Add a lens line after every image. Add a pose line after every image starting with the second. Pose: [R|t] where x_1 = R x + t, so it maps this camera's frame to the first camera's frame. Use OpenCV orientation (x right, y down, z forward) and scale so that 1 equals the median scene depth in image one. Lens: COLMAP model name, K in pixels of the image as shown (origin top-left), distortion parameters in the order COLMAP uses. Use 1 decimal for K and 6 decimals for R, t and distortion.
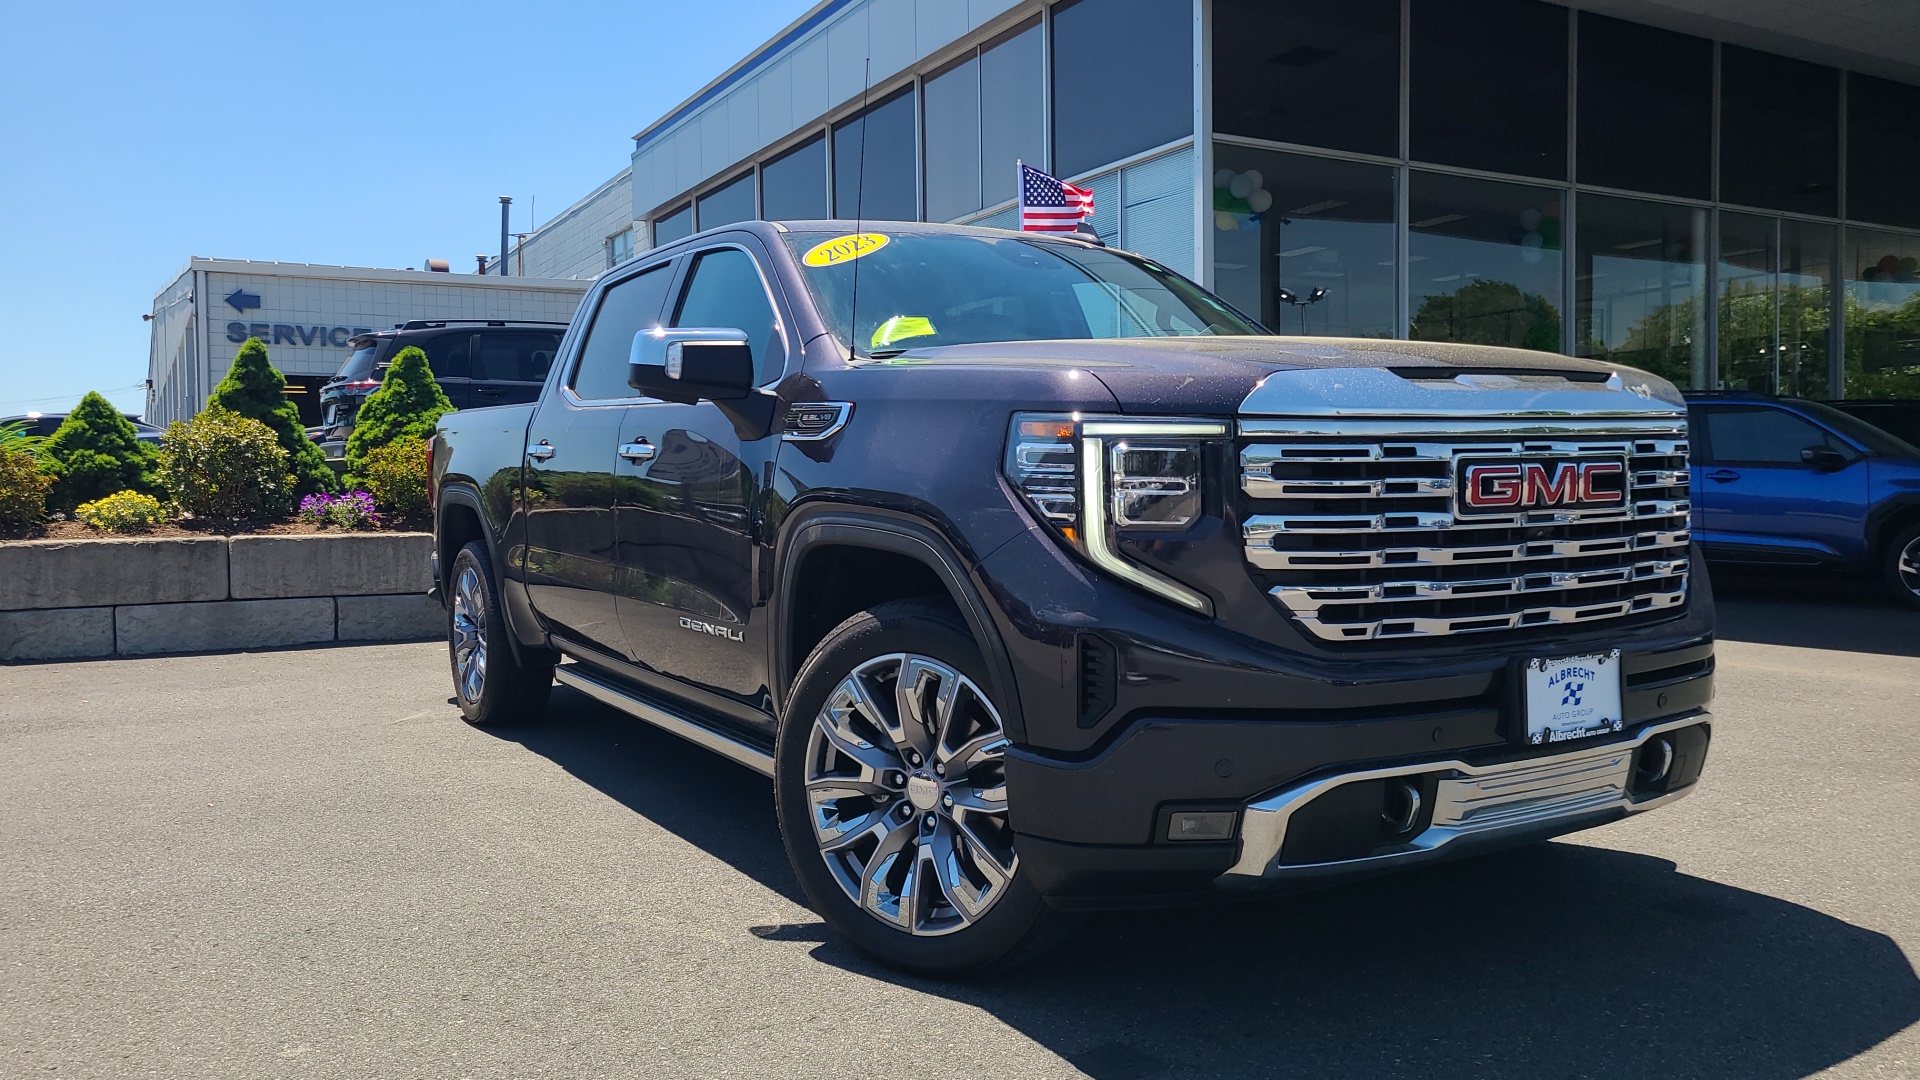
lens RADIAL K [[1382.3, 0, 912.4], [0, 1382.3, 543.5], [0, 0, 1]] dist [0.036605, -0.000907]
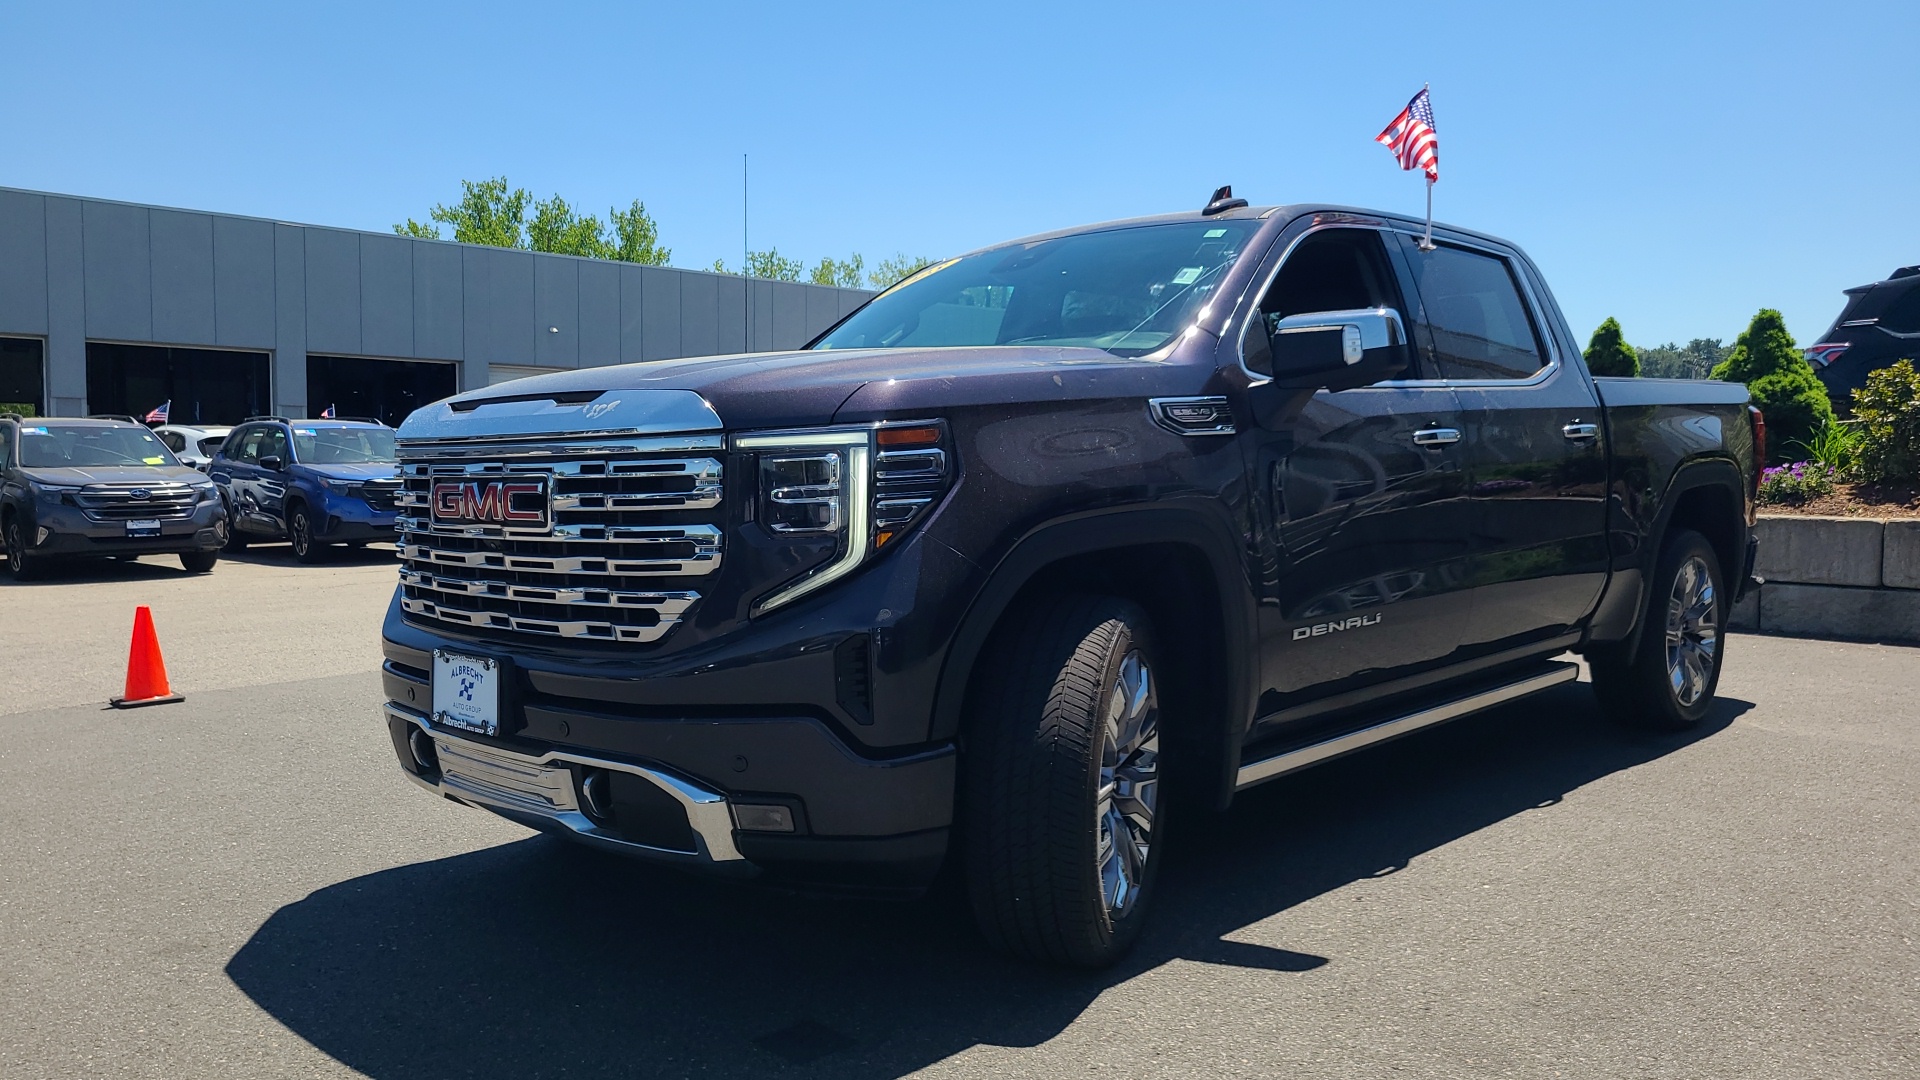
lens RADIAL K [[1382.3, 0, 912.4], [0, 1382.3, 543.5], [0, 0, 1]] dist [0.036605, -0.000907]
pose [[0.291330, 0.065302, -0.954391, 1.677840], [-0.044372, 0.997516, 0.054708, -0.088243], [0.955593, 0.026410, 0.293504, 1.038669]]
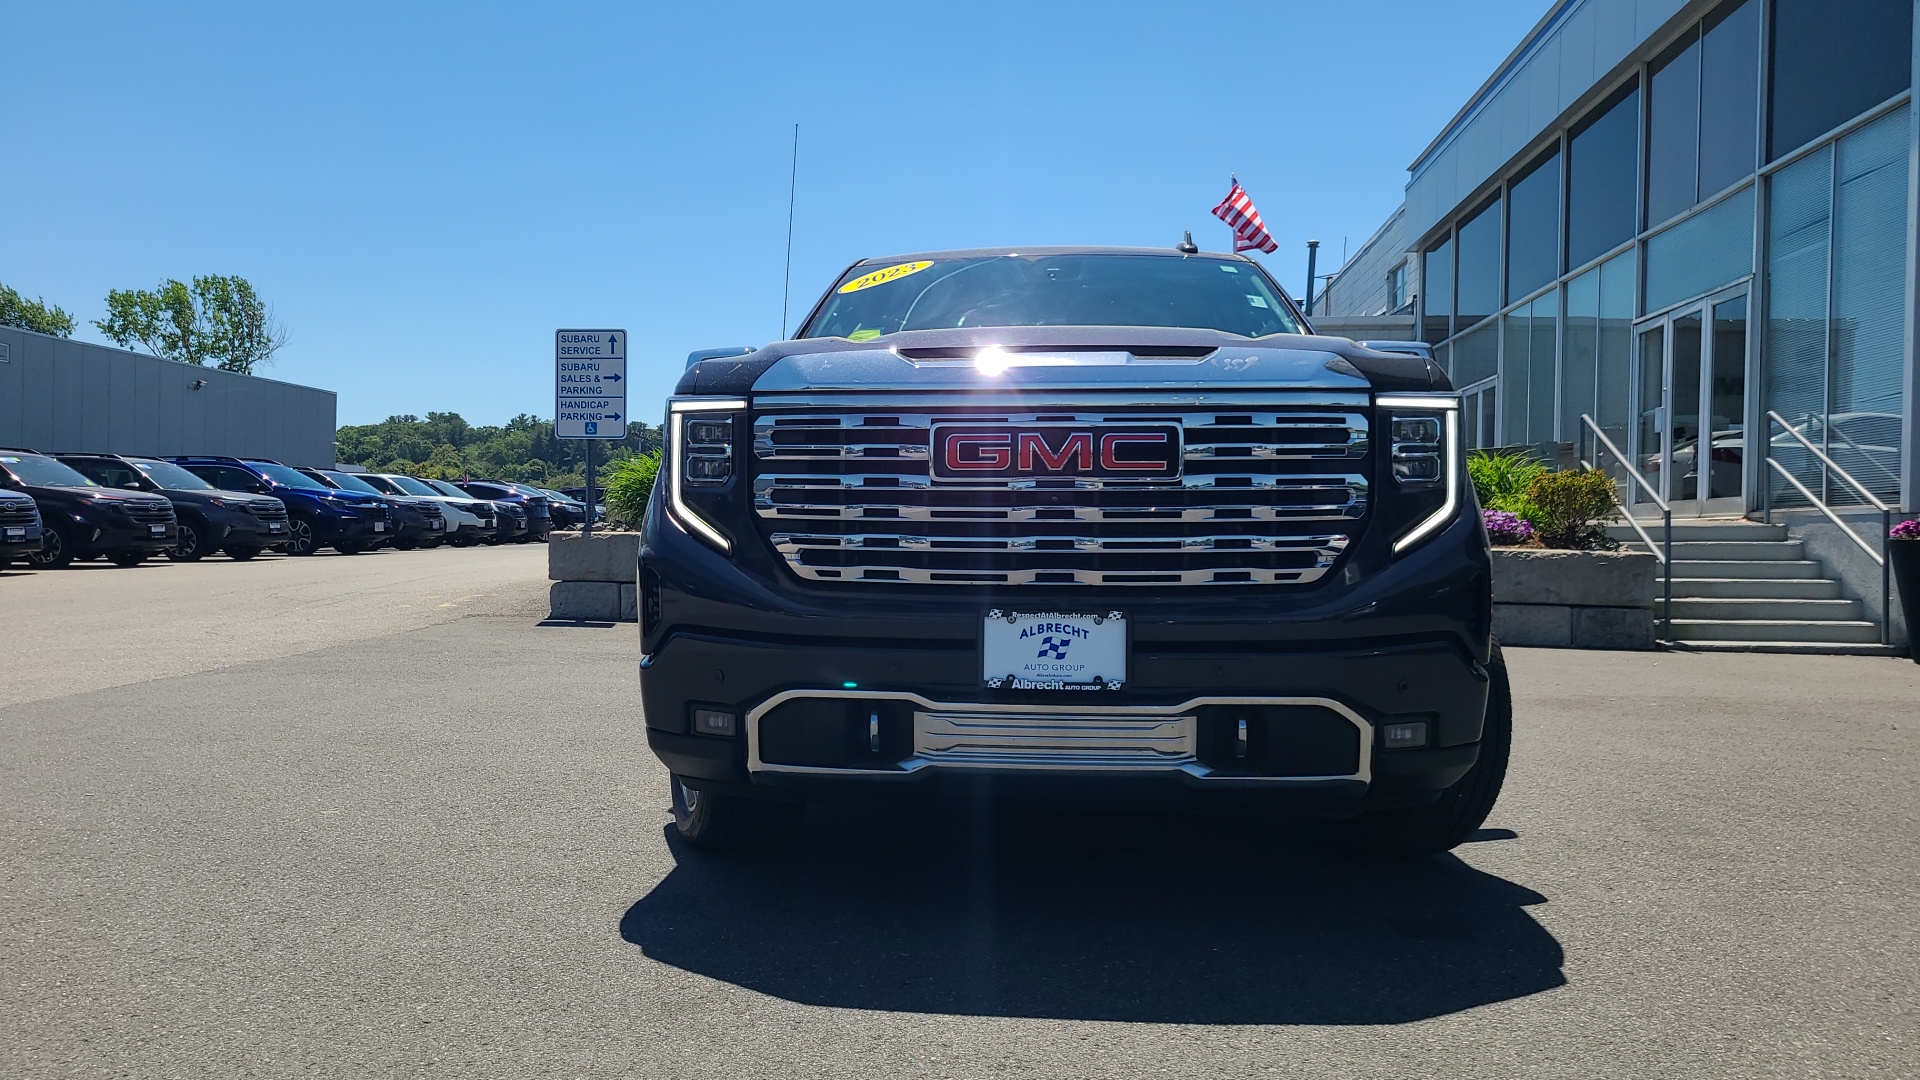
lens RADIAL K [[1378.9, 0, 960.0], [0, 1378.9, 540.0], [0, 0, 1]] dist [0.048989, -0.002460]
pose [[0.826183, 0.030011, -0.562601, 1.030641], [-0.047964, 0.998702, -0.017160, 0.048156], [0.561356, 0.041162, 0.826550, 0.088824]]
